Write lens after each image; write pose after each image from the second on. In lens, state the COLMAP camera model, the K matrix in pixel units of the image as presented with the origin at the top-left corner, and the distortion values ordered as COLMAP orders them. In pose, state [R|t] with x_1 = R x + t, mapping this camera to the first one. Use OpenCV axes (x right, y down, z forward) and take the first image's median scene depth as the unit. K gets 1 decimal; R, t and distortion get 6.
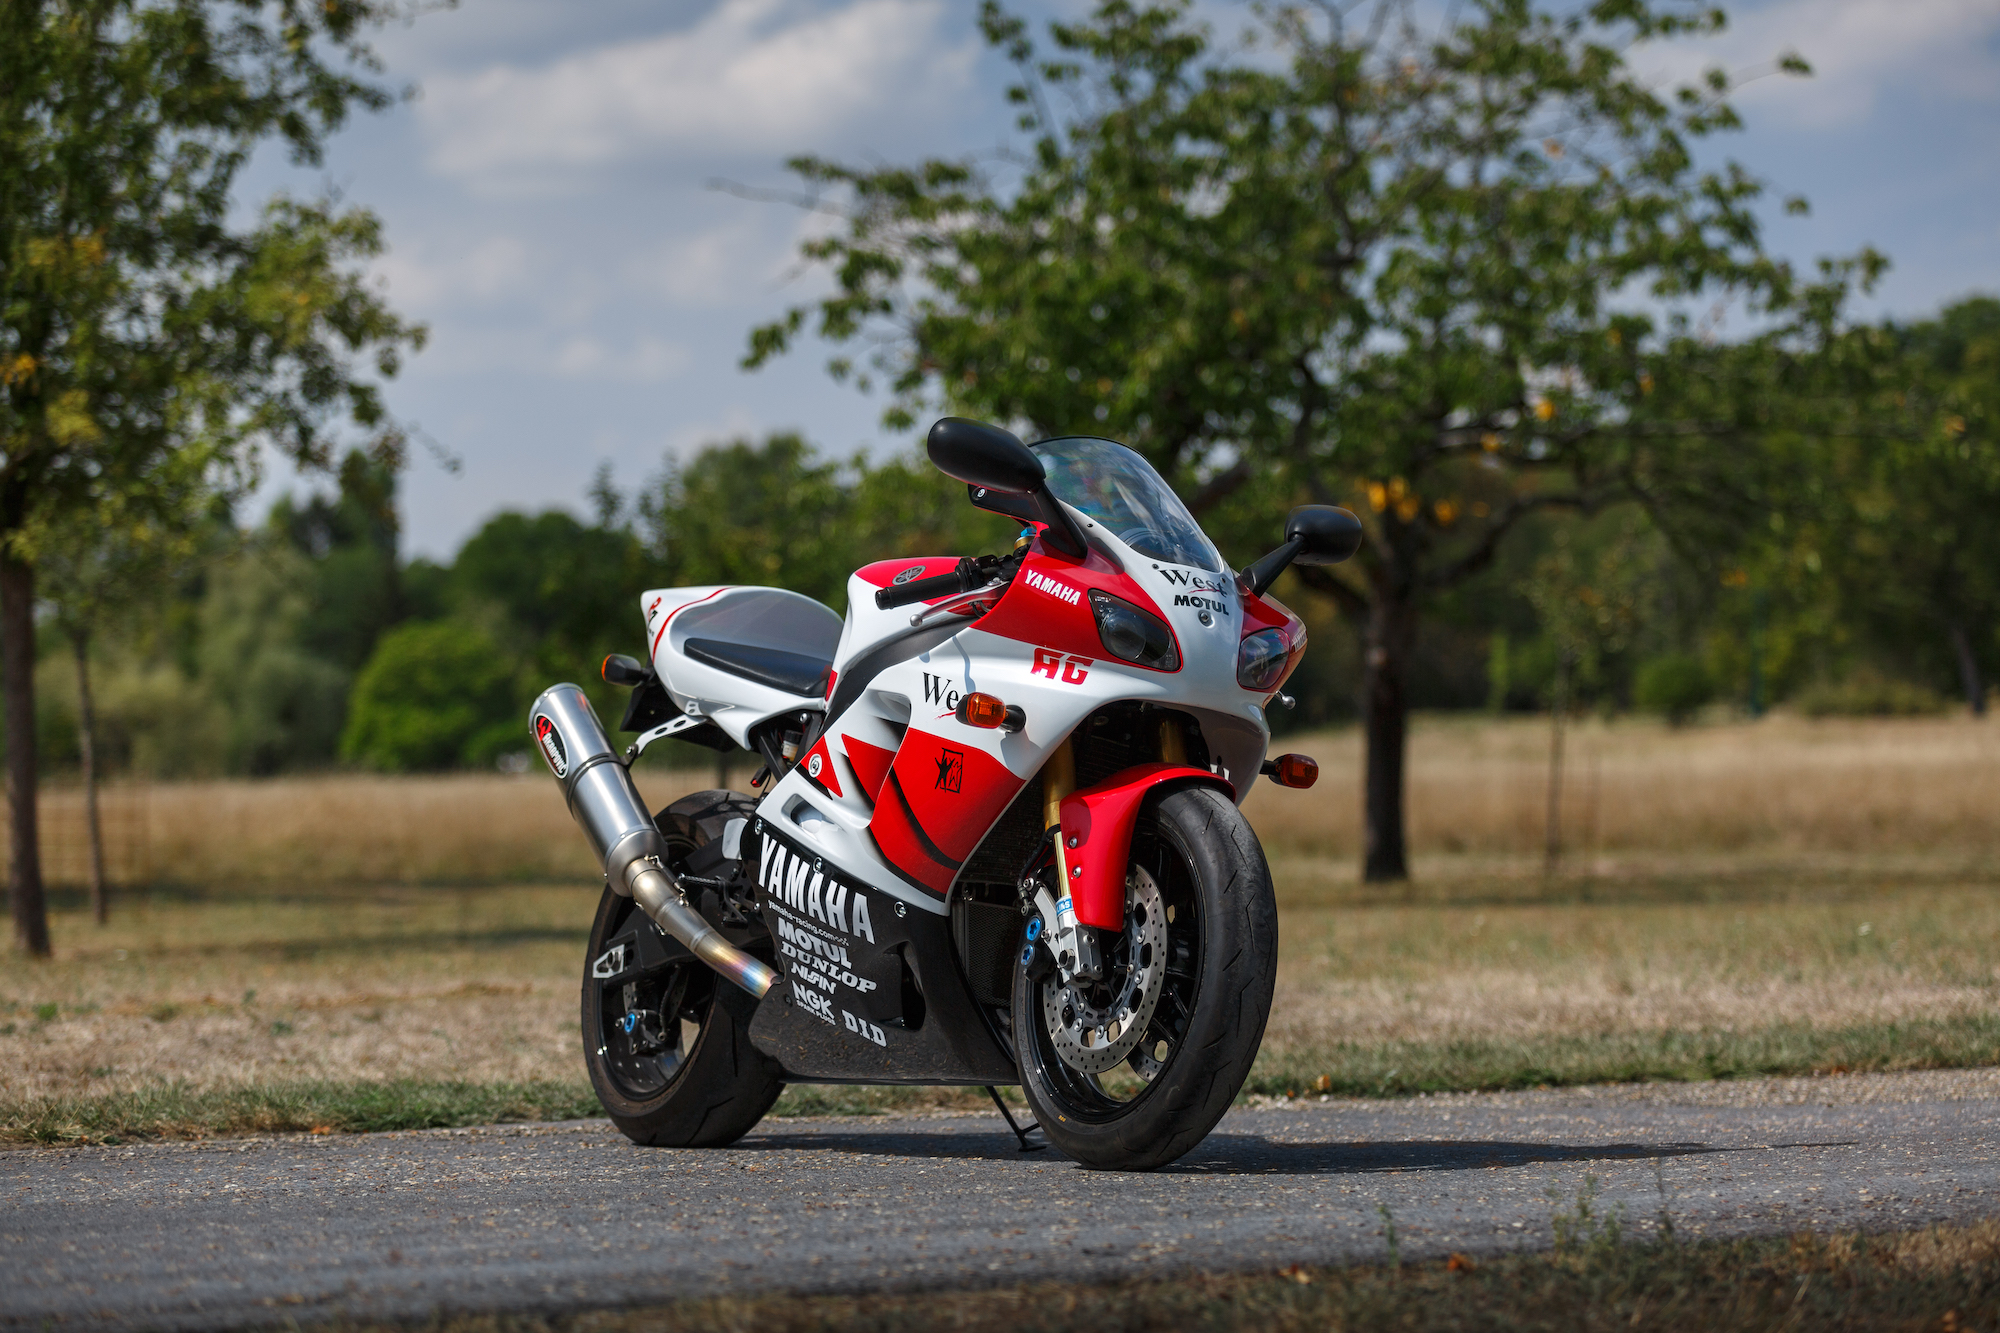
lens RADIAL K [[5386.5, 0, 1000.0], [0, 5386.5, 666.5], [0, 0, 1]] dist [-0.040329, 1.449458]
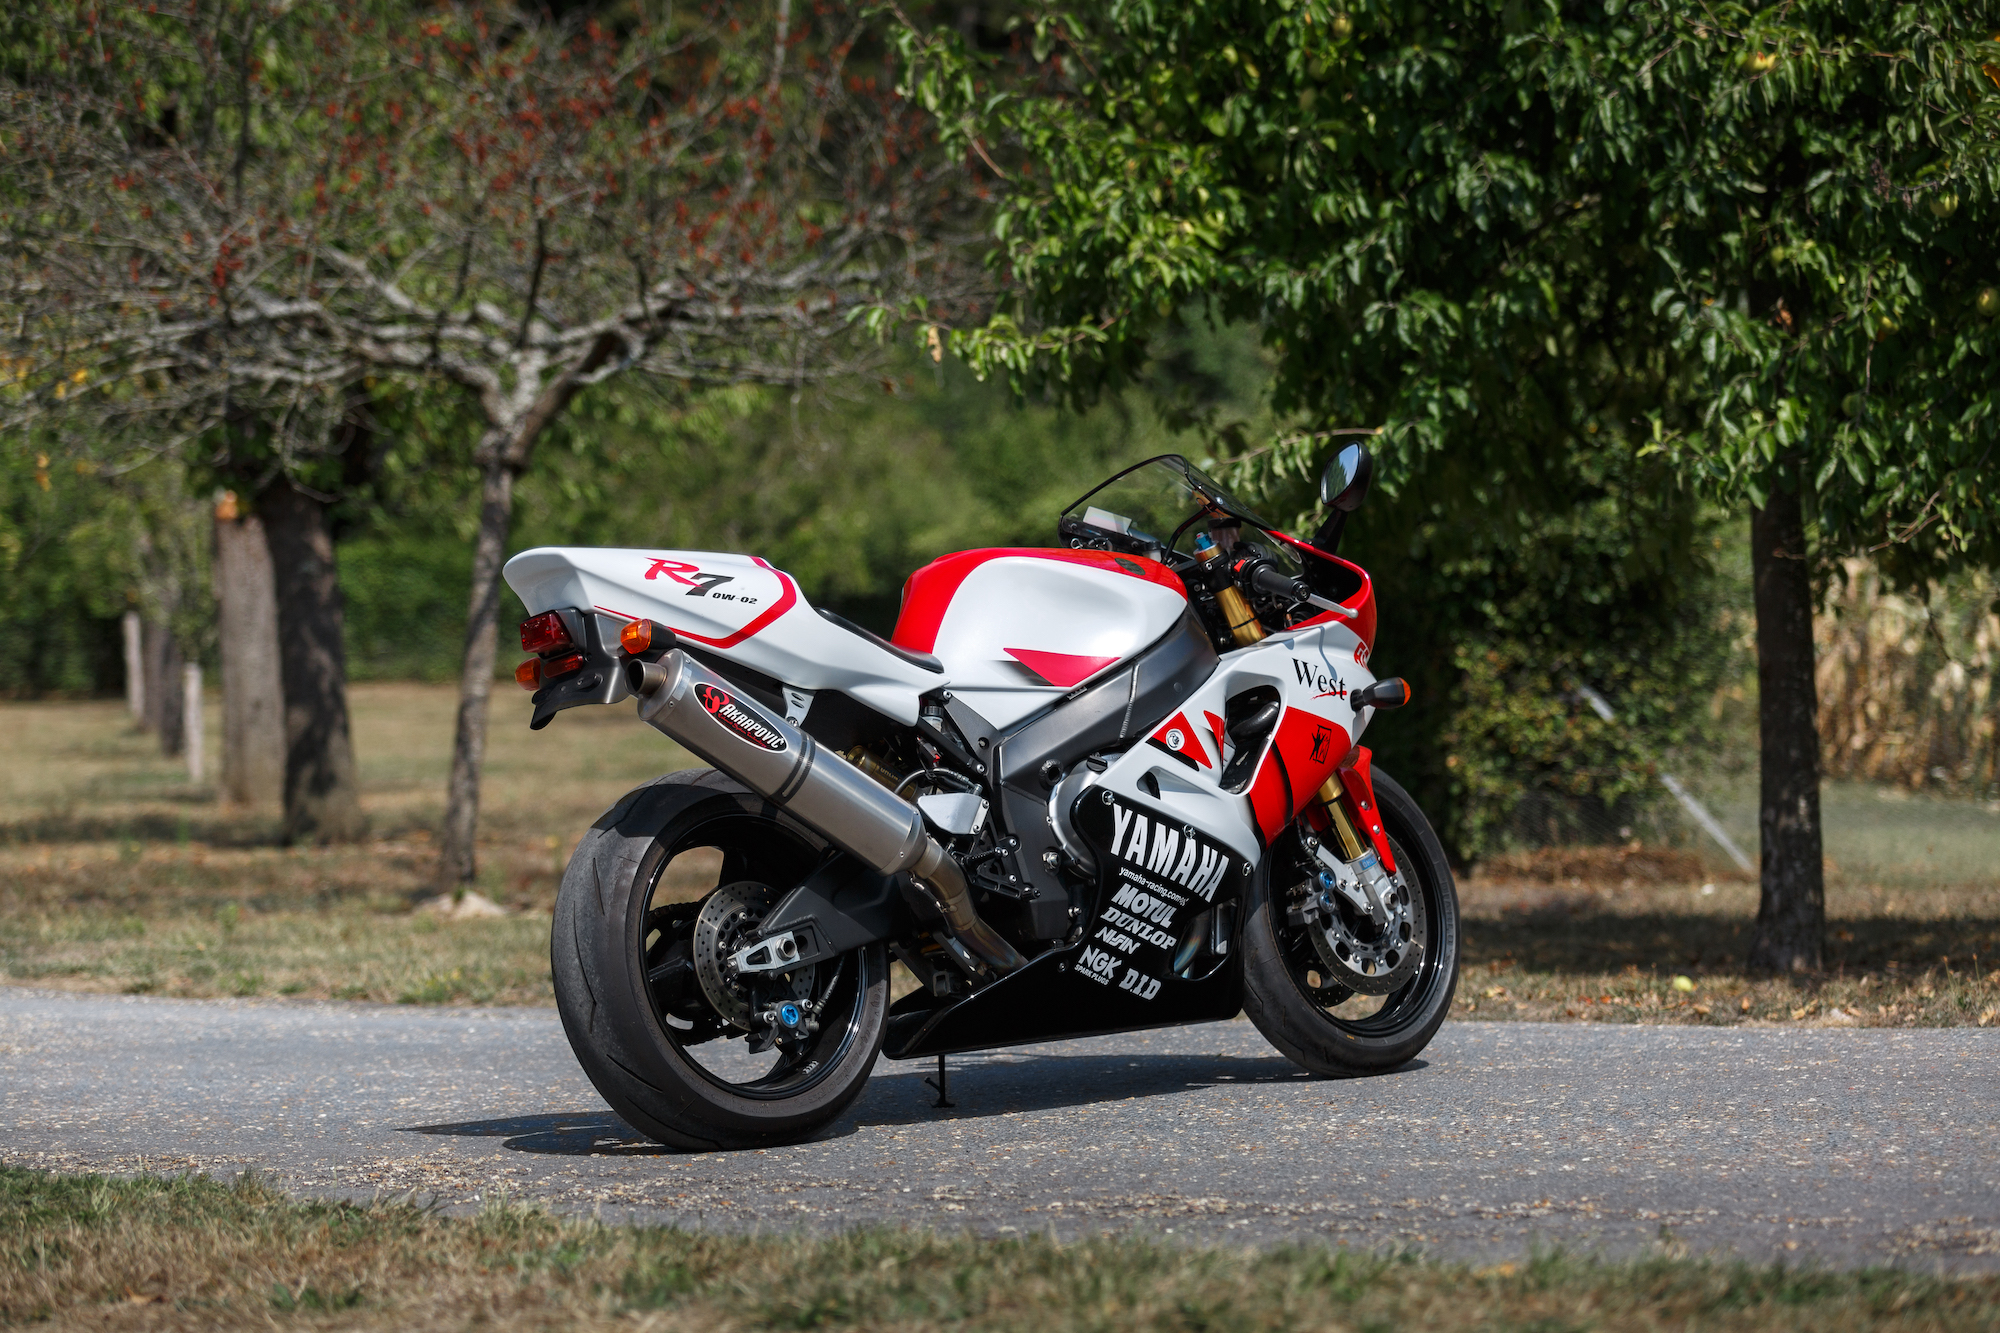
lens RADIAL K [[5386.5, 0, 1000.0], [0, 5386.5, 666.5], [0, 0, 1]] dist [-0.040329, 1.449458]
pose [[-0.201620, 0.028530, 0.979048, -1.083902], [-0.004570, 0.999537, -0.030069, 0.036290], [-0.979453, -0.010537, -0.201396, 1.251203]]
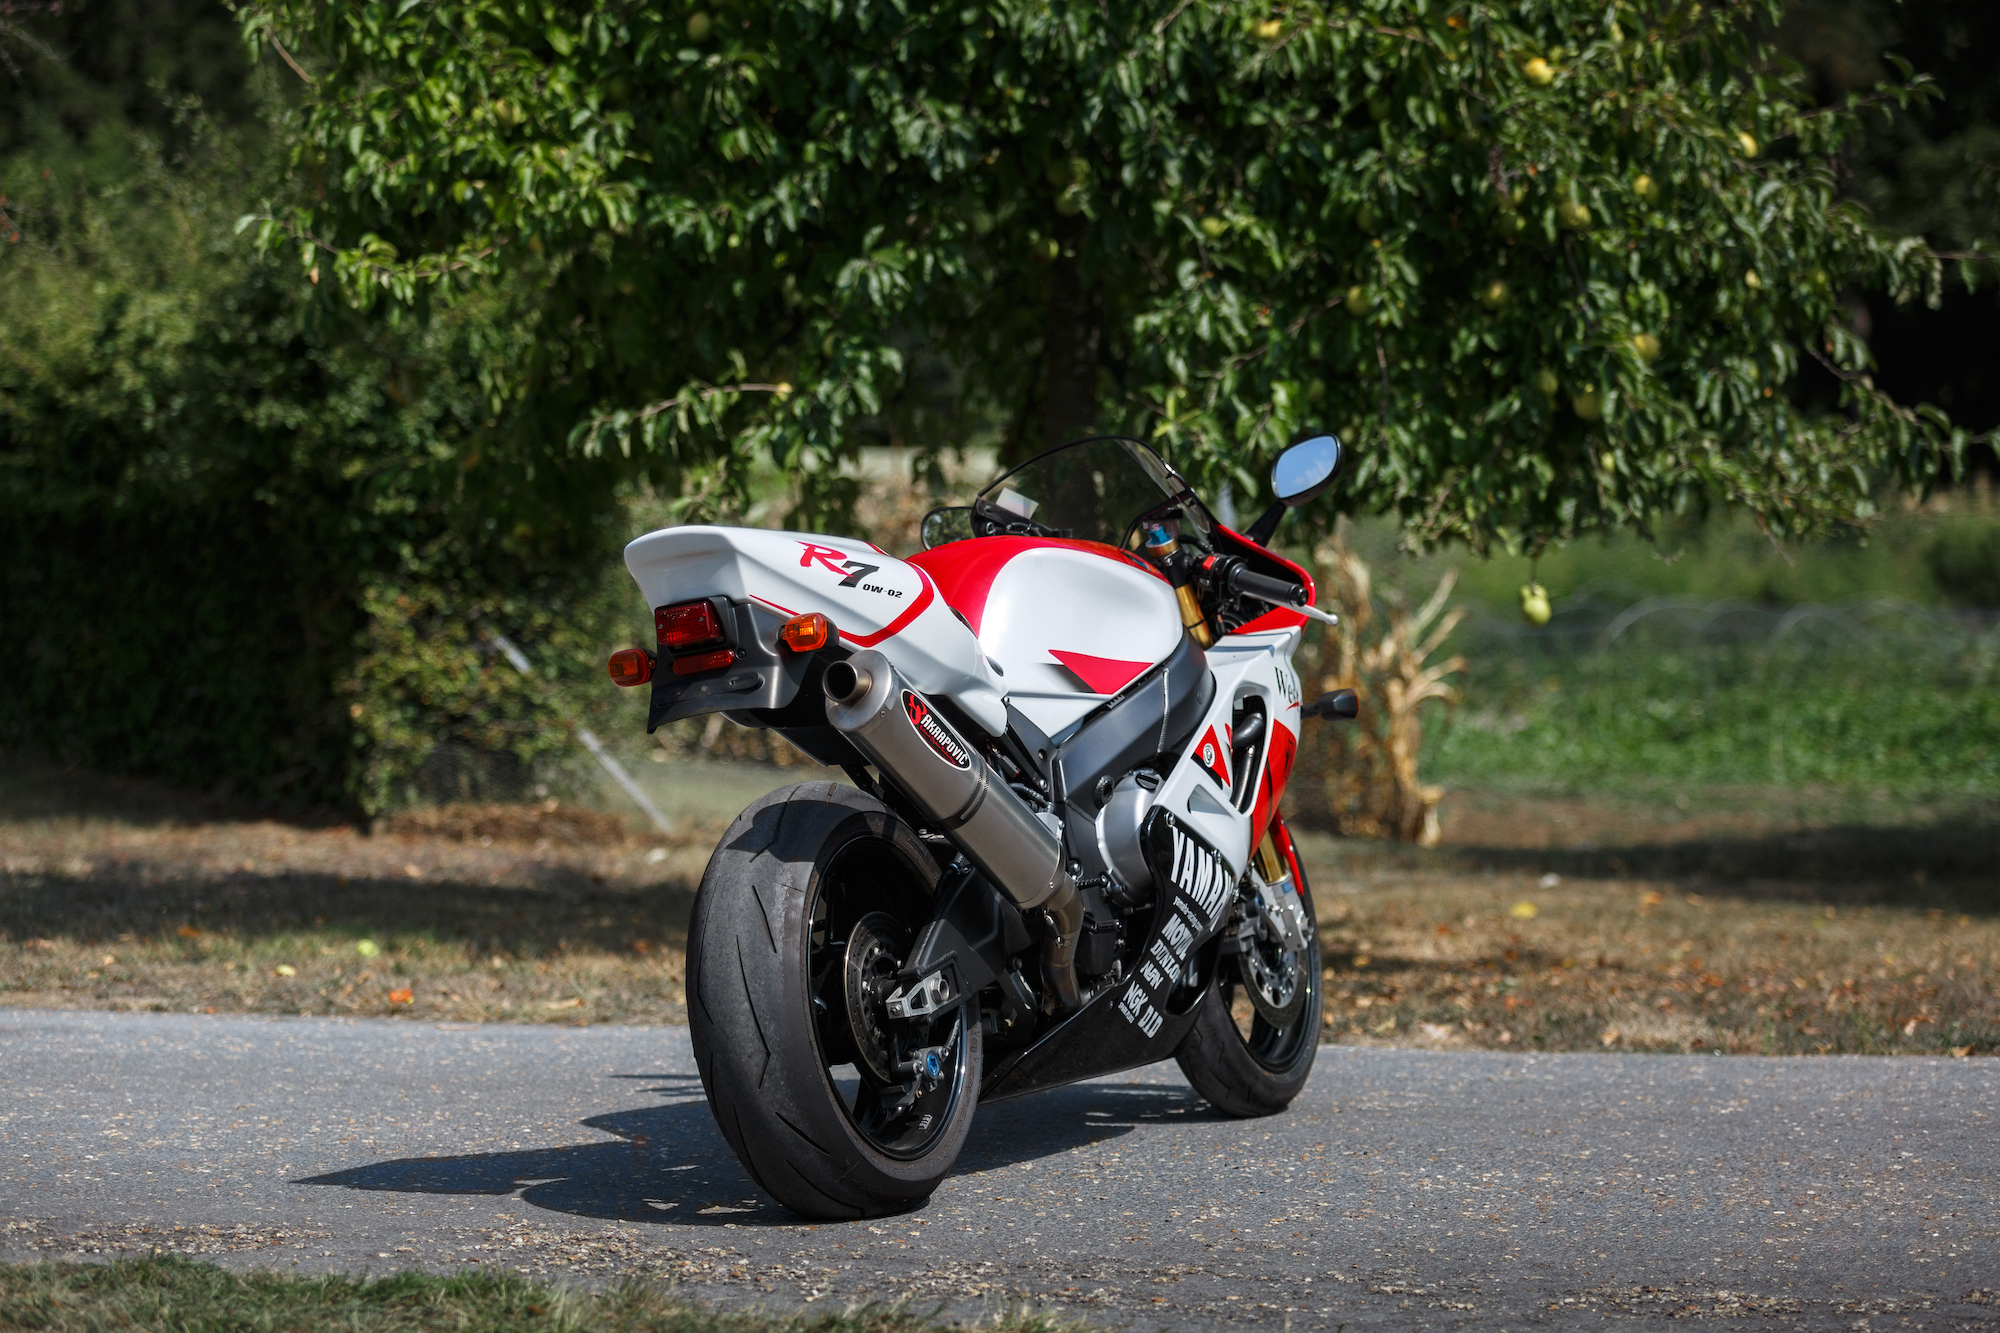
lens RADIAL K [[5386.5, 0, 1000.0], [0, 5386.5, 666.5], [0, 0, 1]] dist [-0.040329, 1.449458]
pose [[-0.557020, -0.002037, 0.830497, -0.830500], [-0.030759, 0.999361, -0.018179, 0.021169], [-0.829929, -0.035671, -0.556727, 1.579696]]
